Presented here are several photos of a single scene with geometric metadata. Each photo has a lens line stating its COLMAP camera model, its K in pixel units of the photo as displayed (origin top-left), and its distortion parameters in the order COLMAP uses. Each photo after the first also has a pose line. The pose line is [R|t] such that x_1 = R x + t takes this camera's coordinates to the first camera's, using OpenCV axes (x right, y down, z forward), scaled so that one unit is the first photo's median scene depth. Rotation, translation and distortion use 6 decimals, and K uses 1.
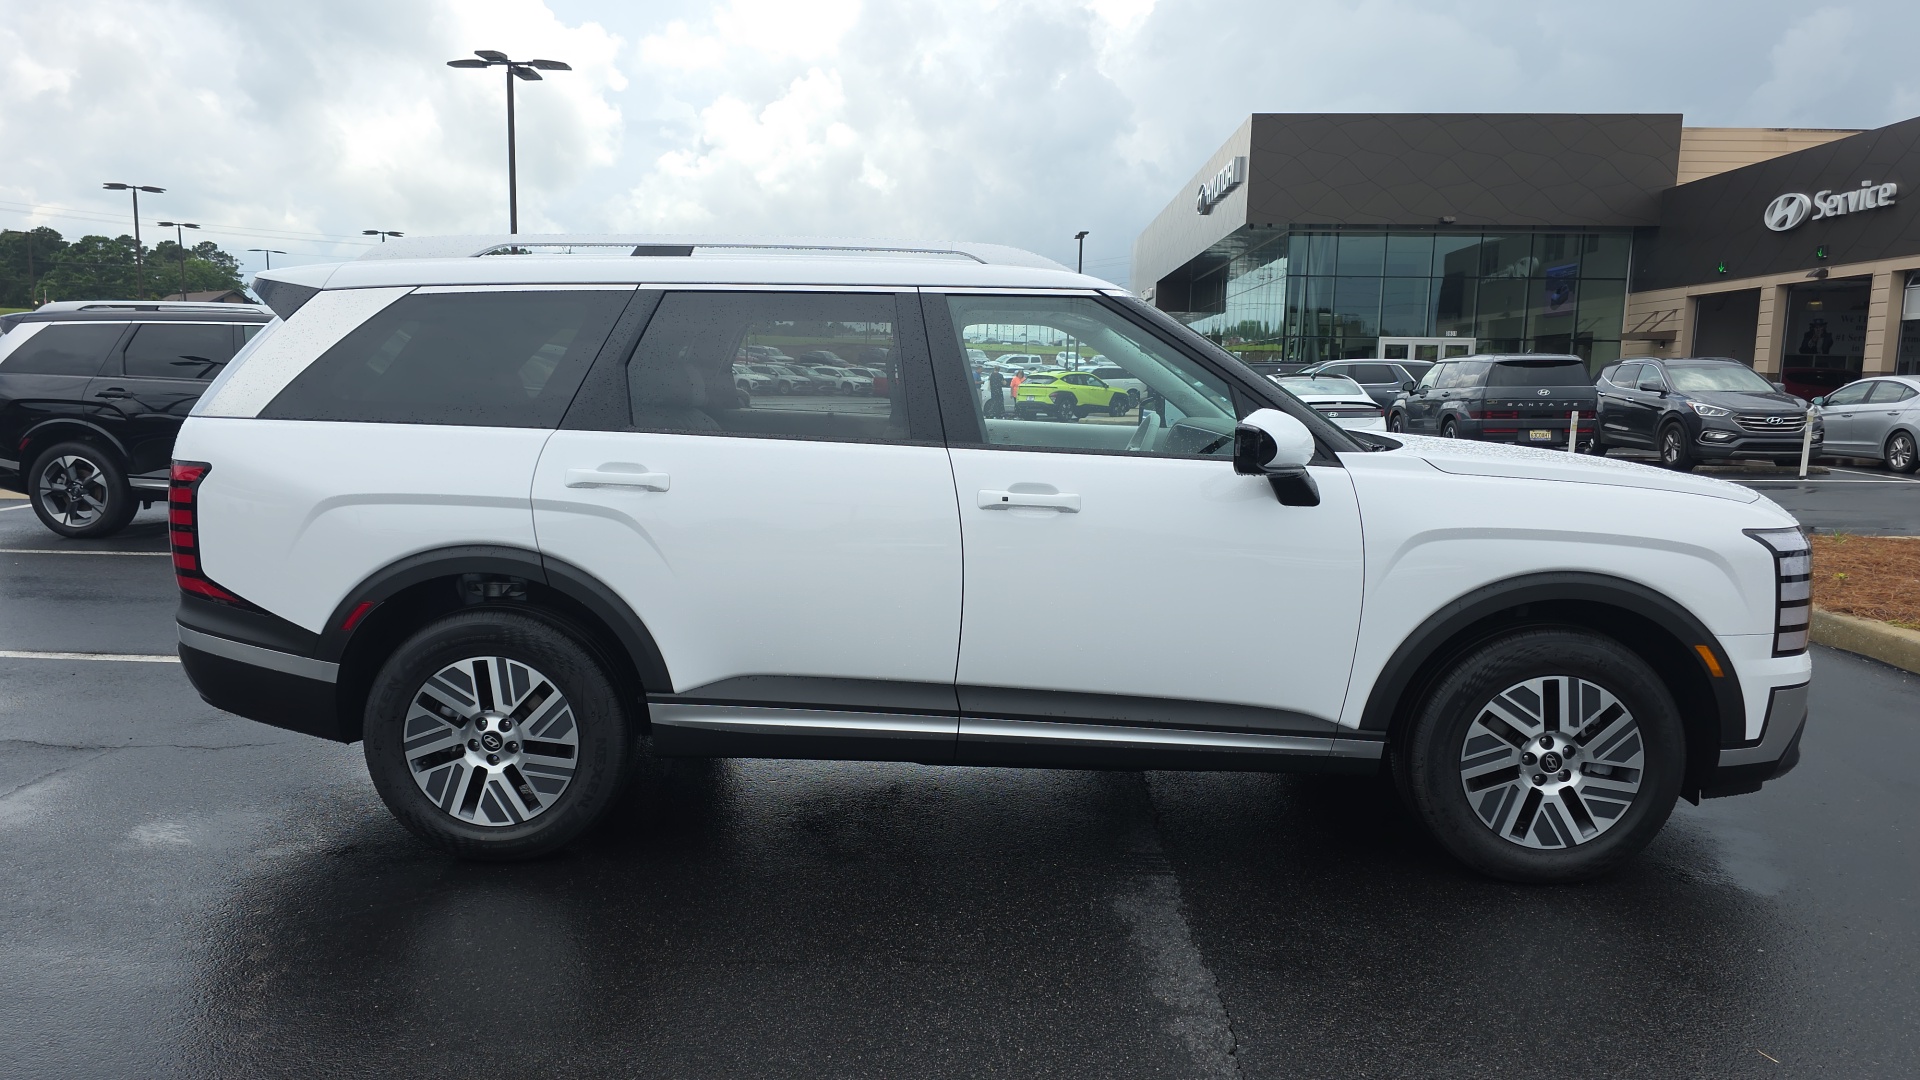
lens RADIAL K [[1302.2, 0, 928.2], [0, 1302.2, 582.6], [0, 0, 1]] dist [0.062248, -0.052979]
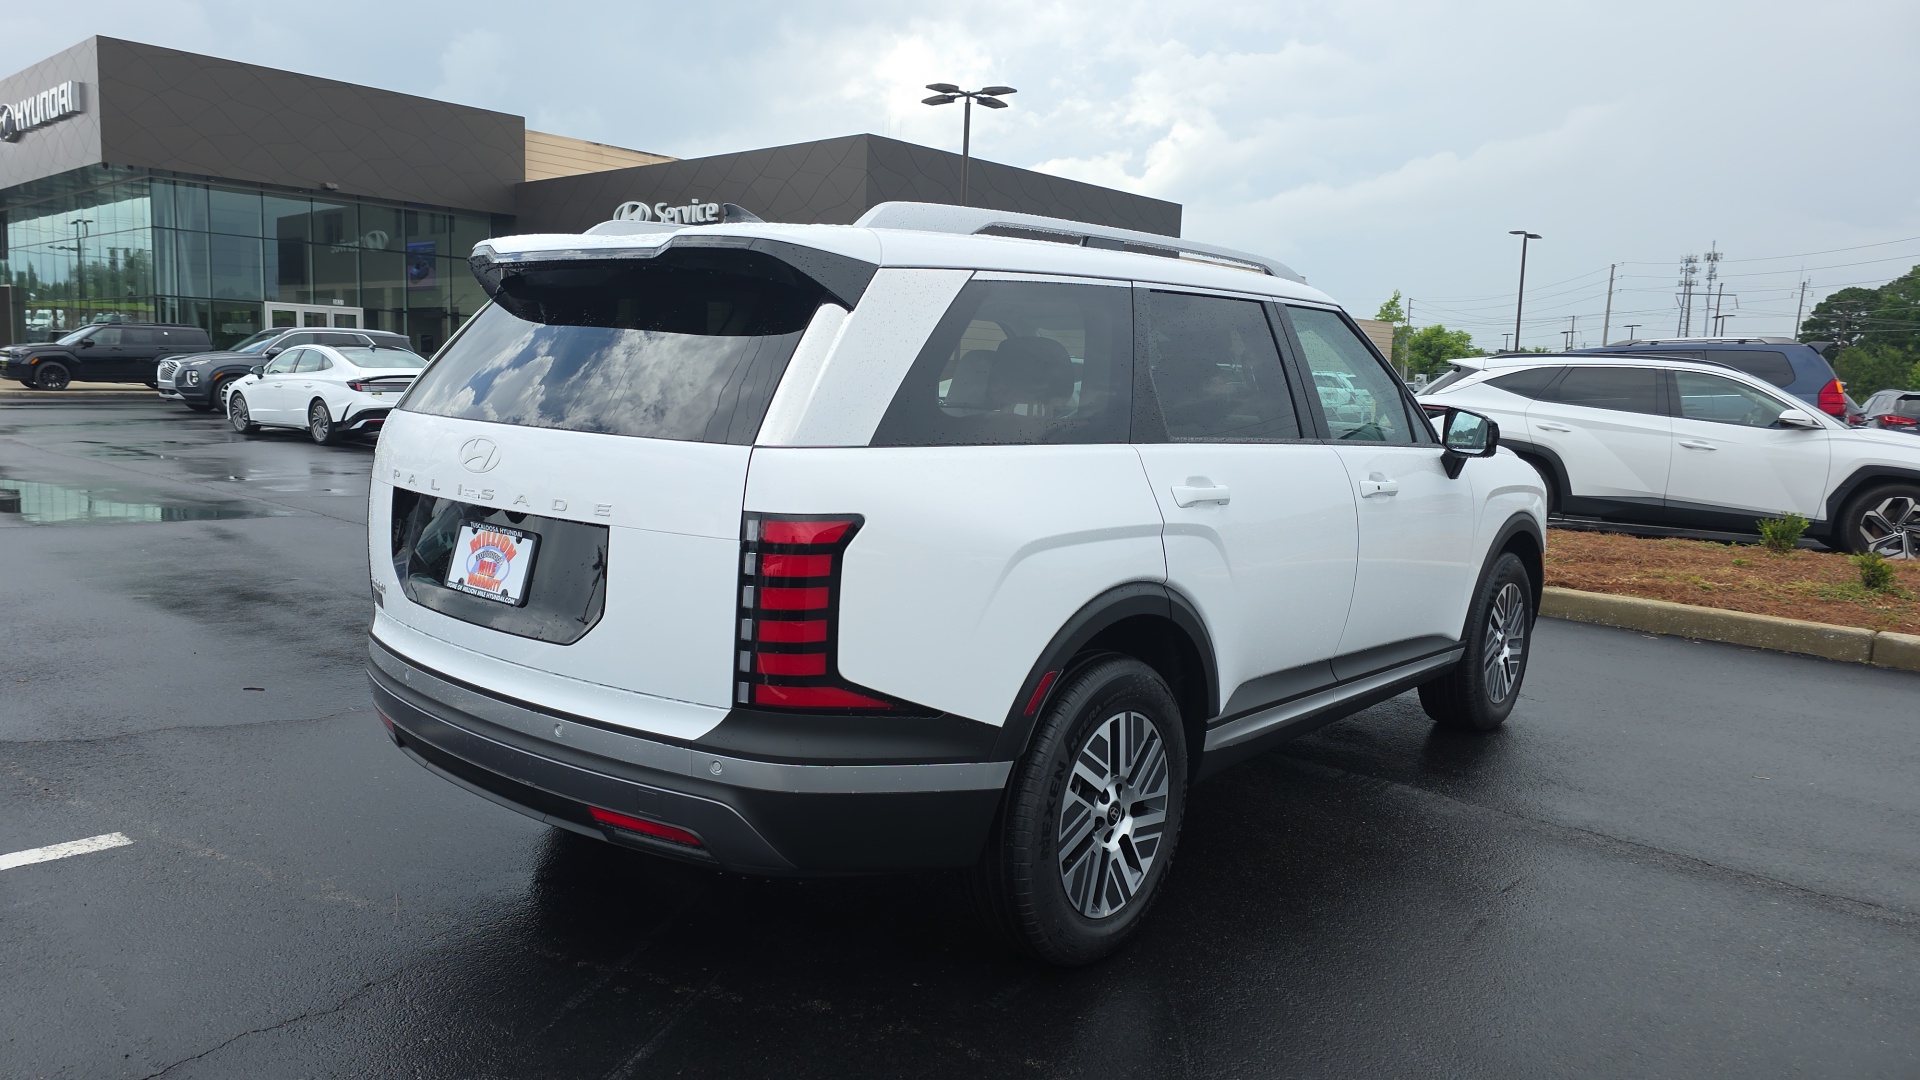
lens RADIAL K [[1339.4, 0, 828.8], [0, 1339.4, 532.2], [0, 0, 1]] dist [0.064375, -0.072914]
pose [[0.633177, -0.089580, 0.768806, -0.206847], [0.100127, 0.994414, 0.033404, -0.020123], [-0.767503, 0.055828, 0.638610, 0.108225]]
